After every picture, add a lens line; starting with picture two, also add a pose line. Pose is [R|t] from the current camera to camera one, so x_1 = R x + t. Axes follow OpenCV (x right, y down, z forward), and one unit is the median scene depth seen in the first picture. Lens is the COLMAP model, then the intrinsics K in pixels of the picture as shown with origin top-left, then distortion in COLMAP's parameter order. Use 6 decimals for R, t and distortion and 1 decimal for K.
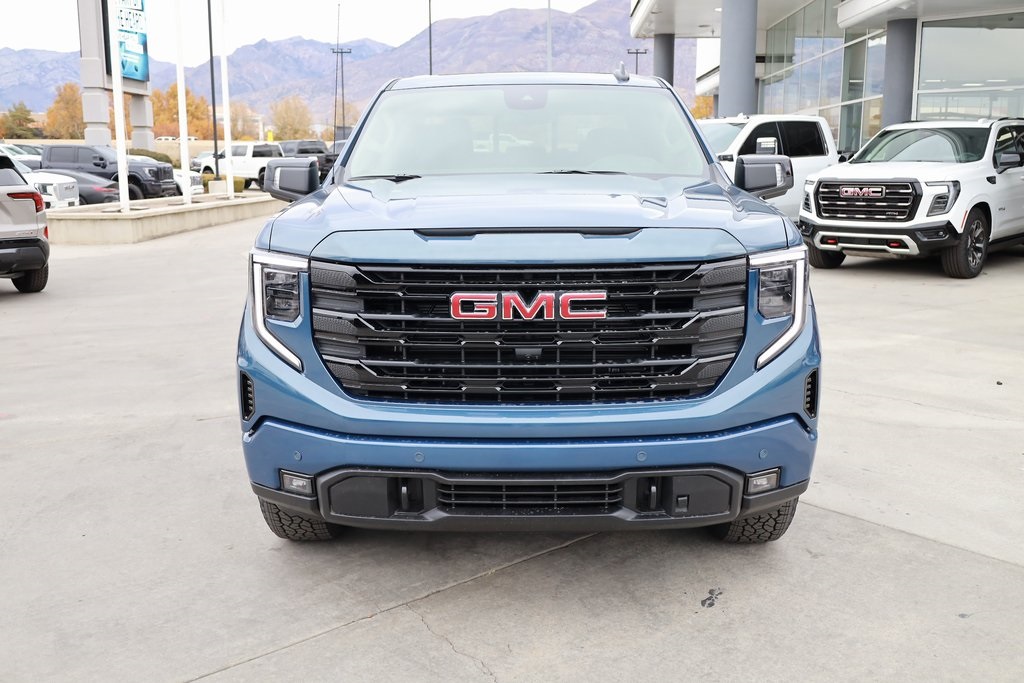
lens RADIAL K [[962.8, 0, 512.0], [0, 962.8, 341.5], [0, 0, 1]] dist [-0.002041, -0.010249]
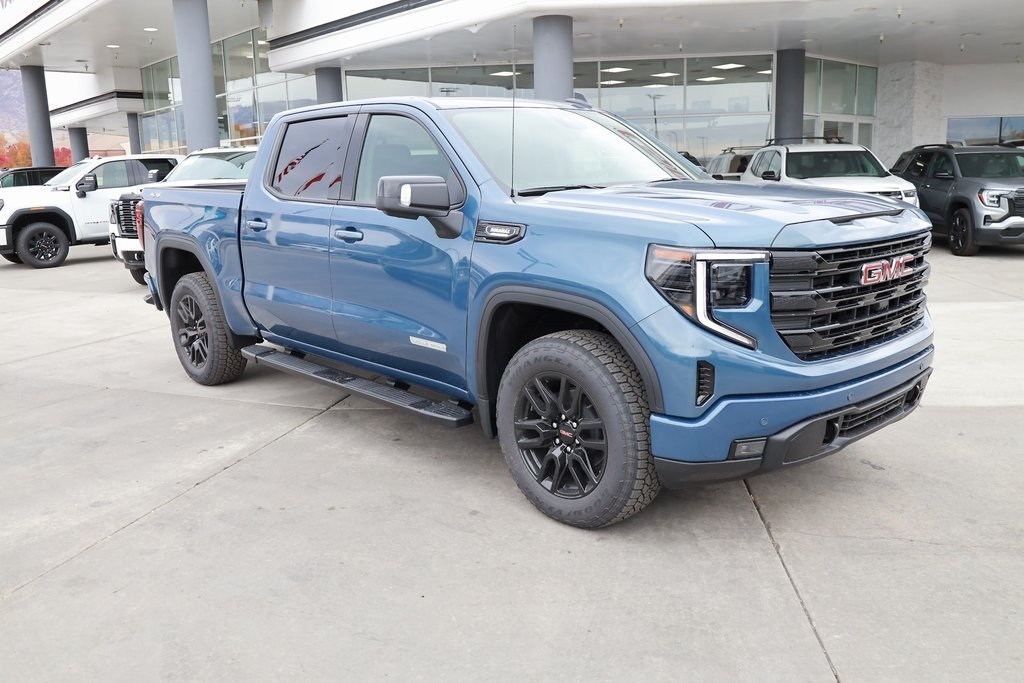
lens RADIAL K [[837.6, 0, 512.0], [0, 837.6, 341.5], [0, 0, 1]] dist [-0.005049, -0.006091]
pose [[0.731595, -0.150331, 0.664958, -0.918169], [0.153795, 0.986634, 0.053847, -0.064373], [-0.664165, 0.062873, 0.744937, 0.372879]]
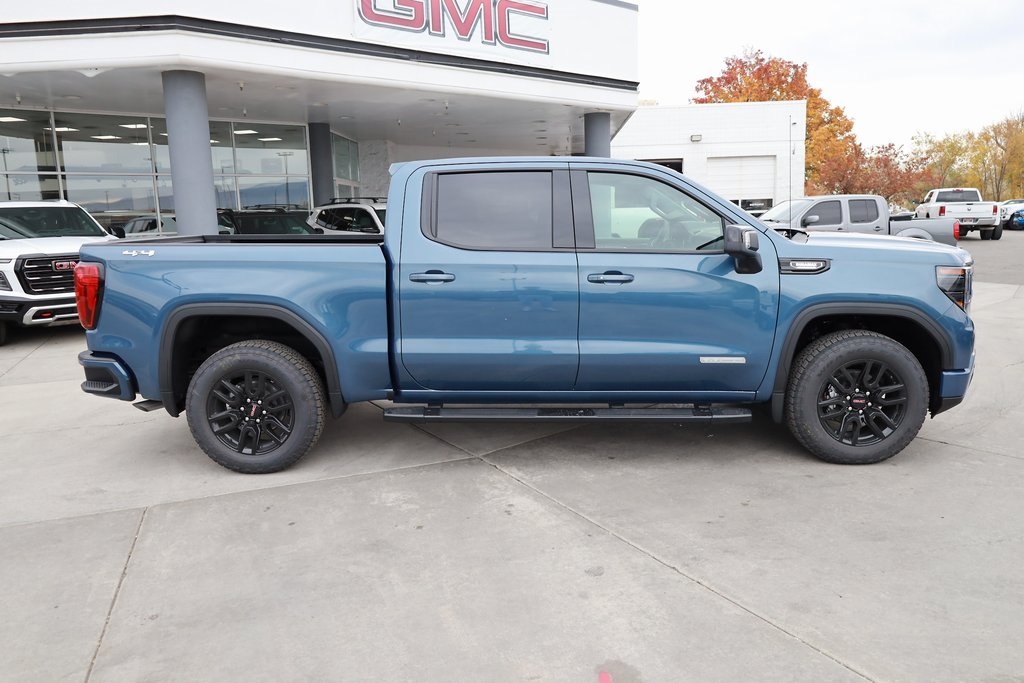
lens RADIAL K [[741.2, 0, 510.9], [0, 741.2, 336.2], [0, 0, 1]] dist [-0.007623, -0.001523]
pose [[0.031308, -0.162499, 0.986212, -1.471193], [0.213713, 0.964965, 0.152214, -0.318478], [-0.976395, 0.206001, 0.064939, 1.540749]]
